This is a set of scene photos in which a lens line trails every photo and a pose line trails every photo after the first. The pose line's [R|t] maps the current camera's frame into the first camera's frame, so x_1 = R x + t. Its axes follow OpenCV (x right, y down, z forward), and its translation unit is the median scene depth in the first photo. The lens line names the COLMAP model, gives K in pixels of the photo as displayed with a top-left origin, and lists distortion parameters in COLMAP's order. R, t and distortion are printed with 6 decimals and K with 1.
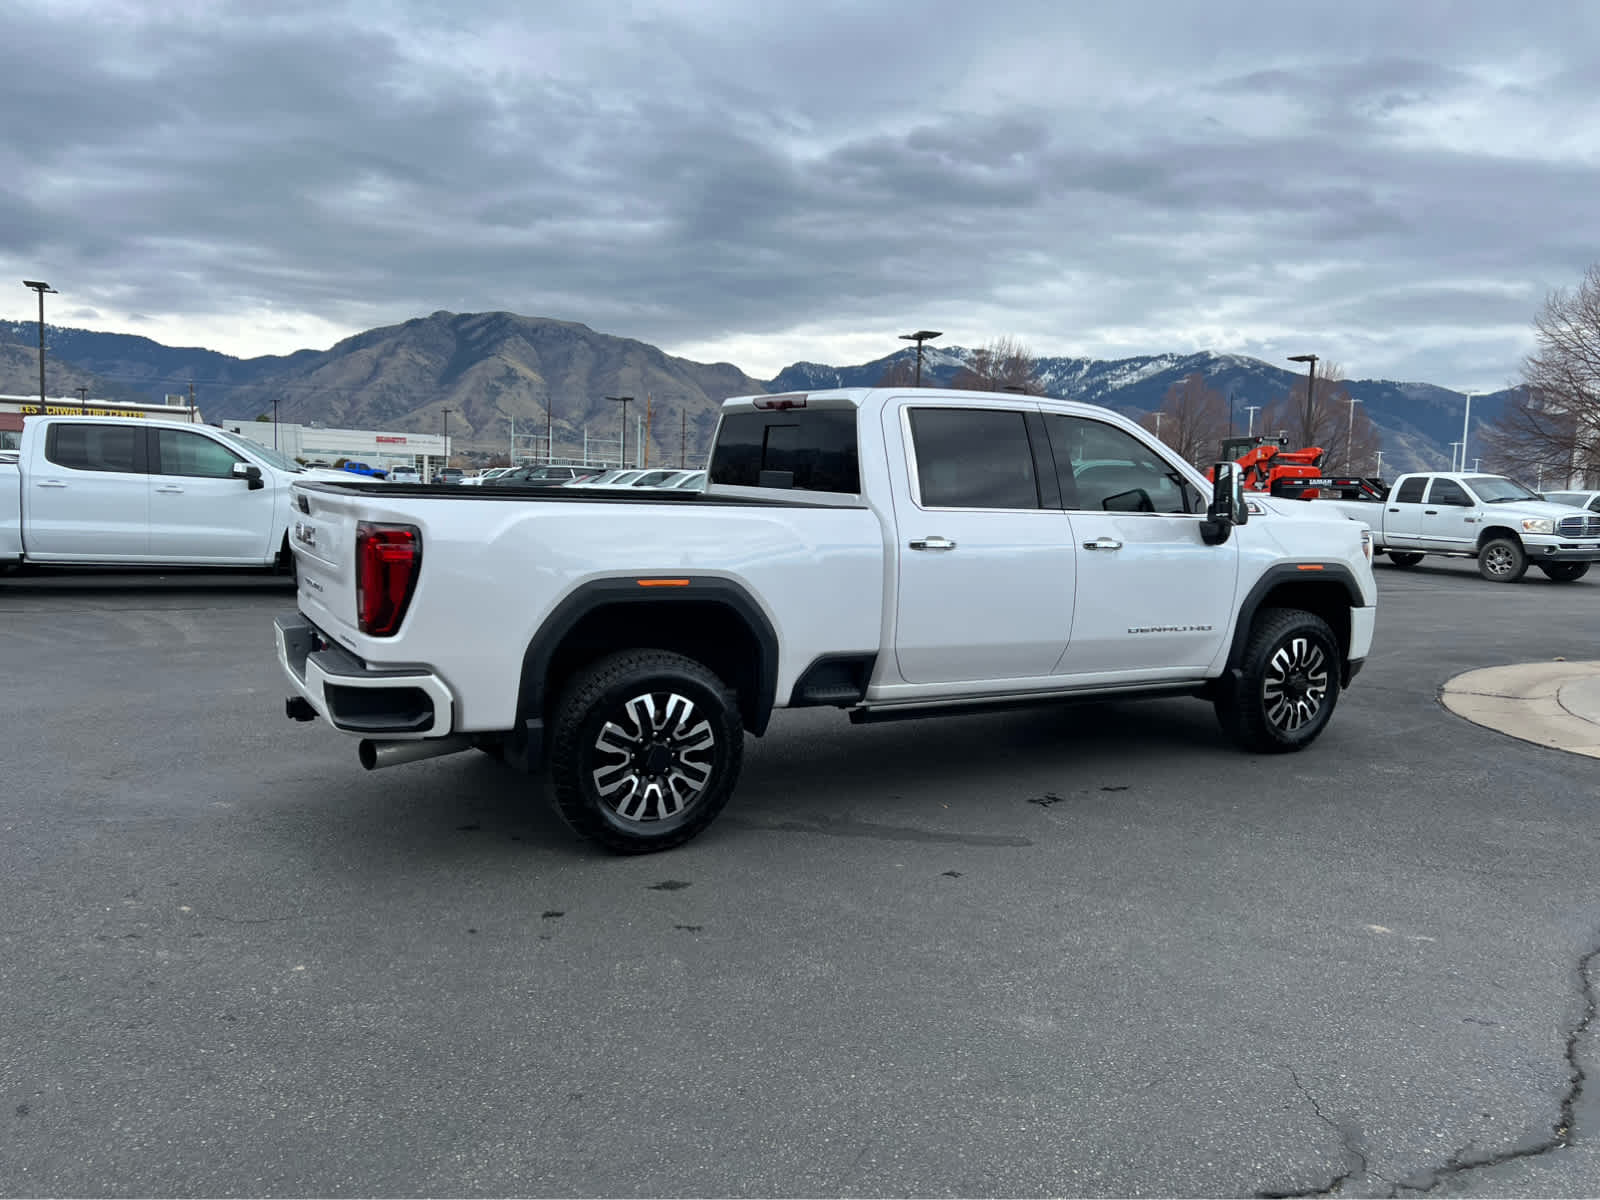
lens RADIAL K [[1198.1, 0, 799.2], [0, 1198.1, 644.5], [0, 0, 1]] dist [0.089569, -0.101425]
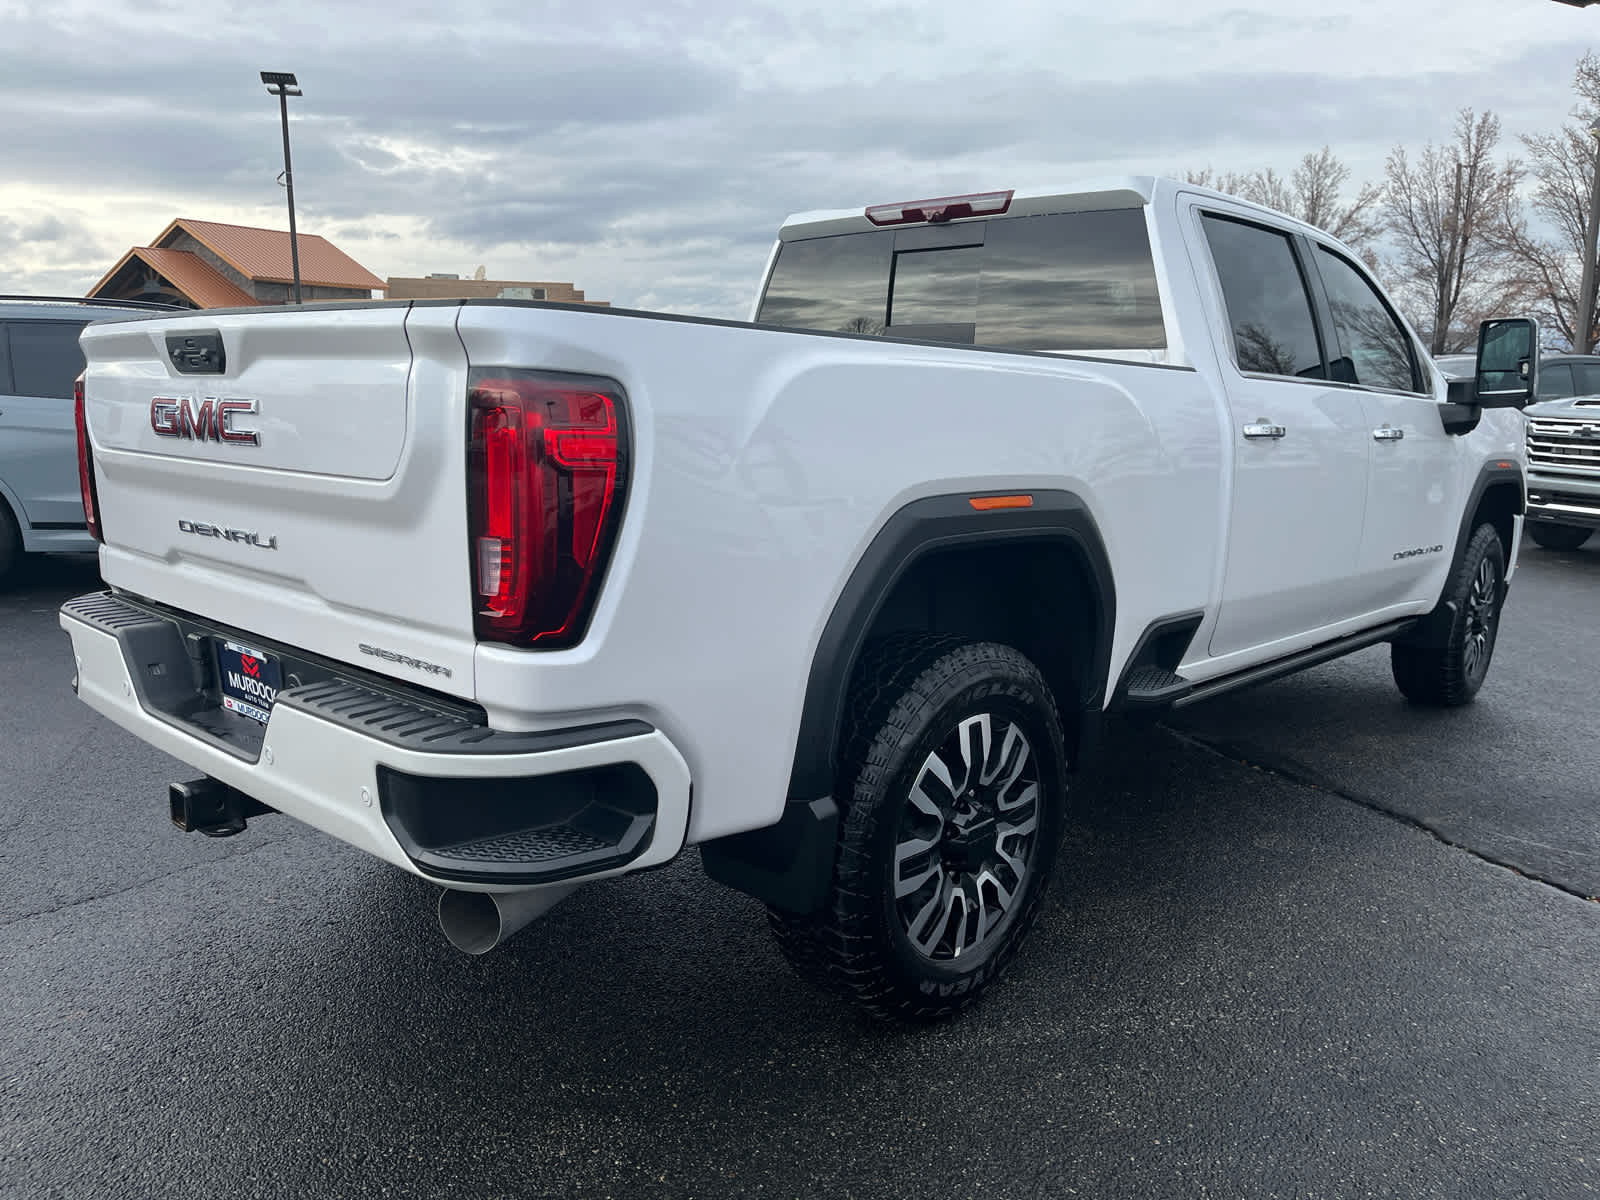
lens RADIAL K [[1206.2, 0, 816.6], [0, 1206.2, 597.8], [0, 0, 1]] dist [0.063564, -0.077212]
pose [[0.956751, -0.052658, 0.286101, -0.234356], [0.046631, 0.998524, 0.027844, -0.019872], [-0.287145, -0.013298, 0.957795, 0.362201]]
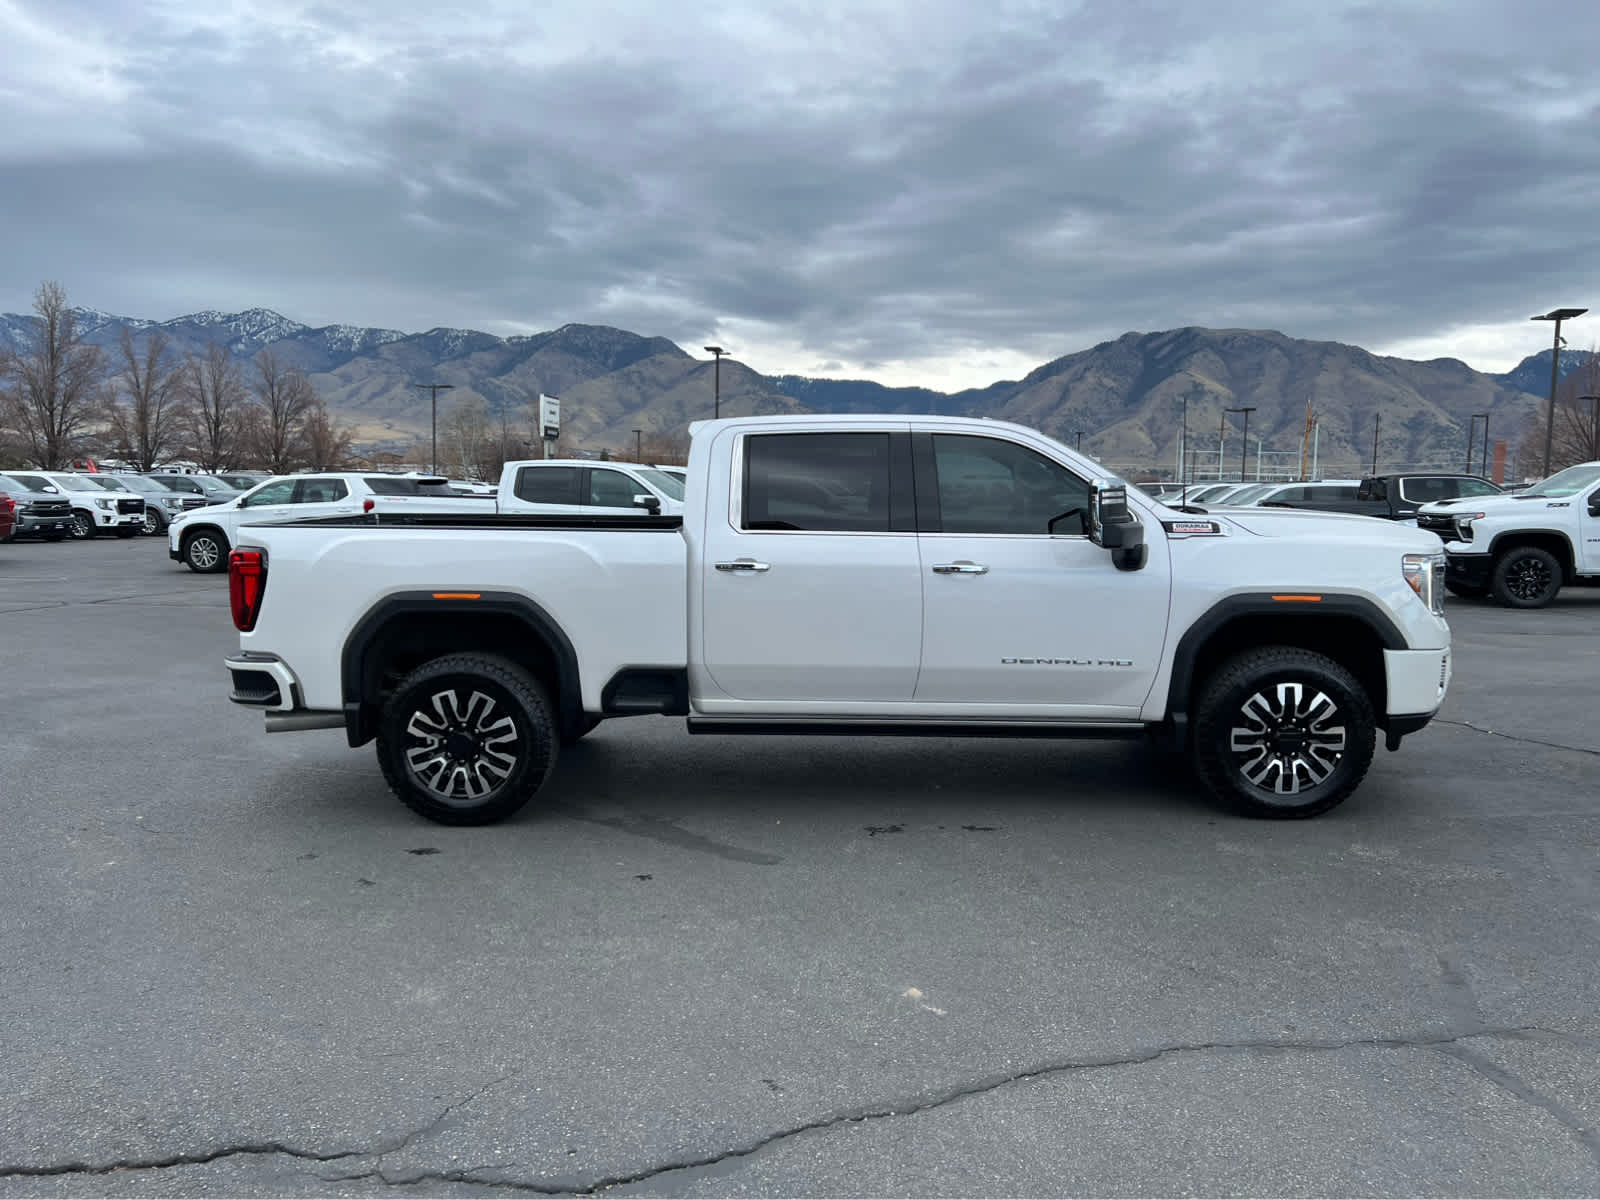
lens RADIAL K [[1206.2, 0, 816.6], [0, 1206.2, 597.8], [0, 0, 1]] dist [0.063564, -0.077212]
pose [[0.856668, 0.022897, -0.515360, 0.556879], [-0.049799, 0.998019, -0.038439, -0.015115], [0.513459, 0.058594, 0.856111, 0.104414]]
